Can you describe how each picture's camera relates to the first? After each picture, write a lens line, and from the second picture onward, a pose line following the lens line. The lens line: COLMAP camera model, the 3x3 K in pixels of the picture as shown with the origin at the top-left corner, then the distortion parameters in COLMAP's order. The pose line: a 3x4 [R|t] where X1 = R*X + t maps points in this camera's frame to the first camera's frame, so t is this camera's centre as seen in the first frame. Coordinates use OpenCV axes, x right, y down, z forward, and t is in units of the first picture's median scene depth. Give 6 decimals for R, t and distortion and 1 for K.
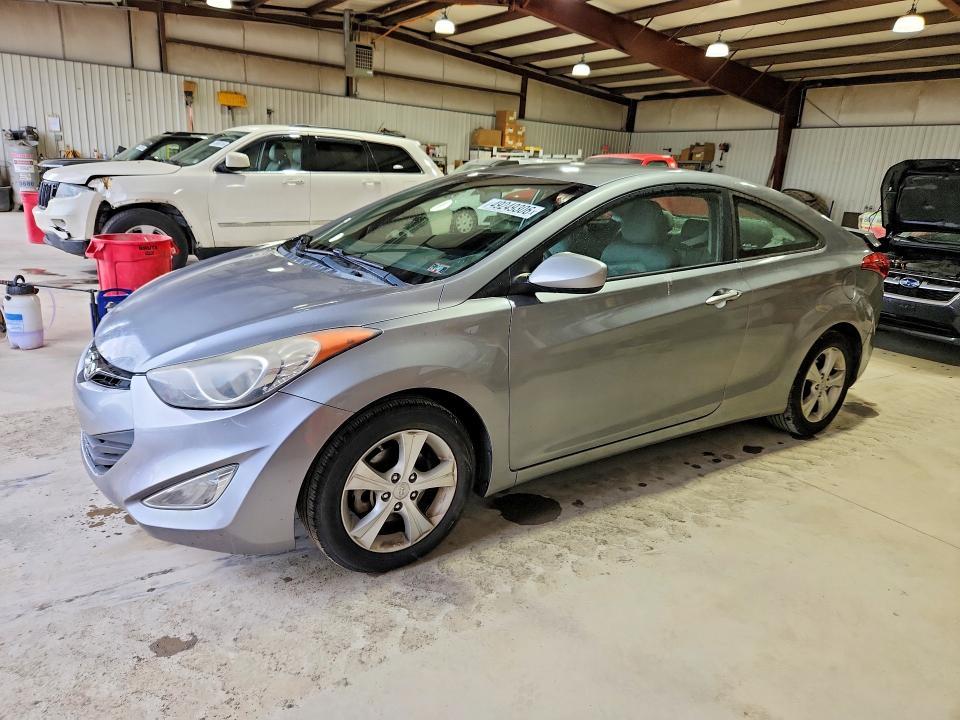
lens RADIAL K [[671.4, 0, 480.0], [0, 671.4, 360.0], [0, 0, 1]] dist [0.059308, -0.070297]
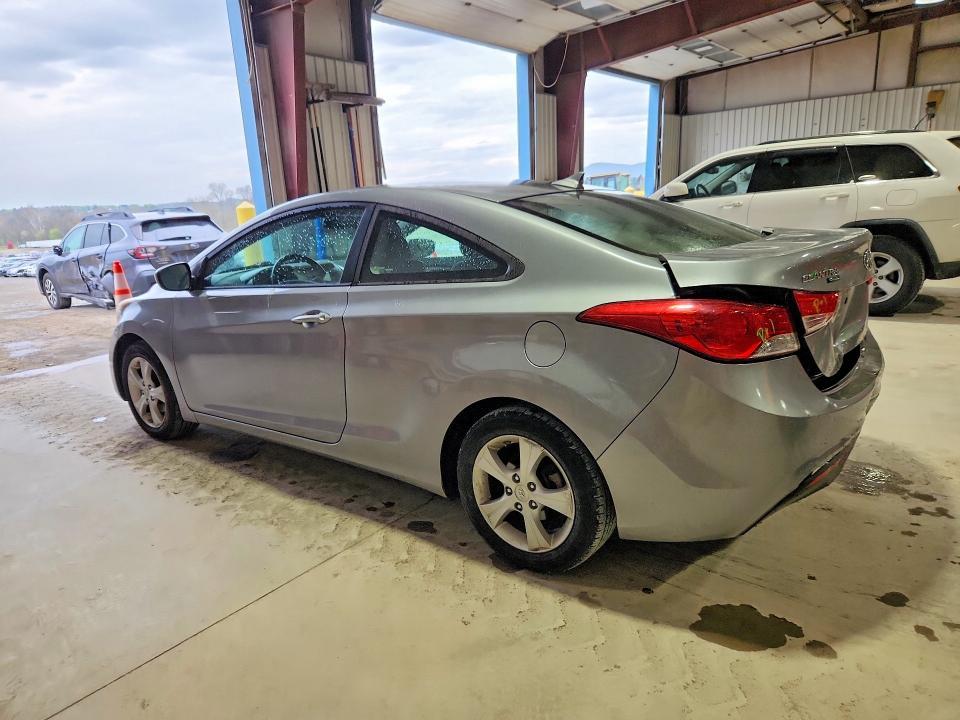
lens RADIAL K [[646.7, 0, 480.1], [0, 646.7, 377.4], [0, 0, 1]] dist [0.032636, -0.002466]
pose [[0.291951, 0.185710, -0.938231, 0.820439], [-0.192503, 0.972303, 0.132553, -0.112798], [0.936860, 0.141913, 0.319614, 0.592996]]
